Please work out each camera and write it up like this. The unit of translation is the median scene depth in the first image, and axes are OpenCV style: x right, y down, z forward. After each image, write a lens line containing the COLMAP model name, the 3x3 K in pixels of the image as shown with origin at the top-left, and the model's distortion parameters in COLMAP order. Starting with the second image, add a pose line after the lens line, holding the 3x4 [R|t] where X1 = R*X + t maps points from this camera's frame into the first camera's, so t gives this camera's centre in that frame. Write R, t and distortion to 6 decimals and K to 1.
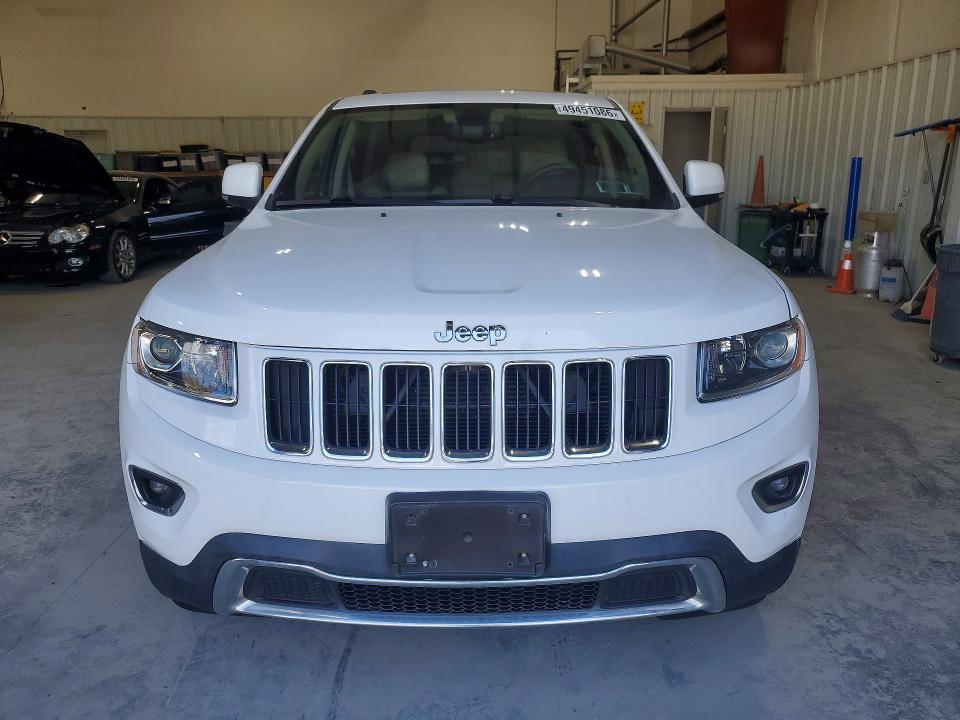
lens RADIAL K [[762.1, 0, 480.0], [0, 762.1, 360.0], [0, 0, 1]] dist [0.007176, 0.015418]
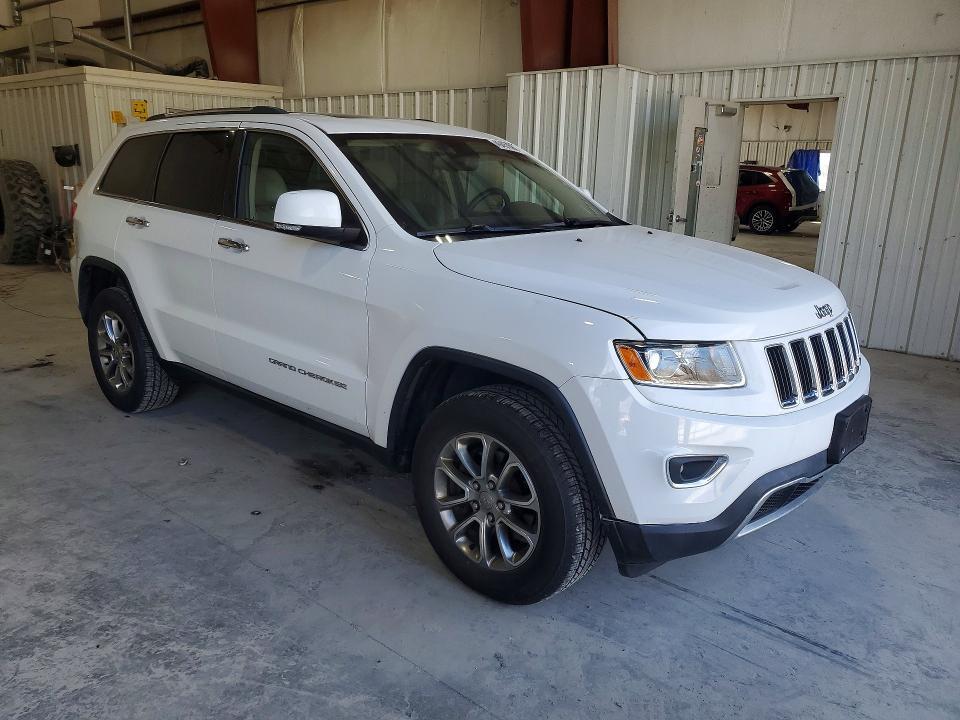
lens RADIAL K [[762.1, 0, 480.0], [0, 762.1, 360.0], [0, 0, 1]] dist [0.007176, 0.015418]
pose [[0.664353, -0.167610, 0.728383, -0.285852], [0.161176, 0.983730, 0.079361, -0.030125], [-0.729833, 0.064674, 0.680559, 0.070994]]
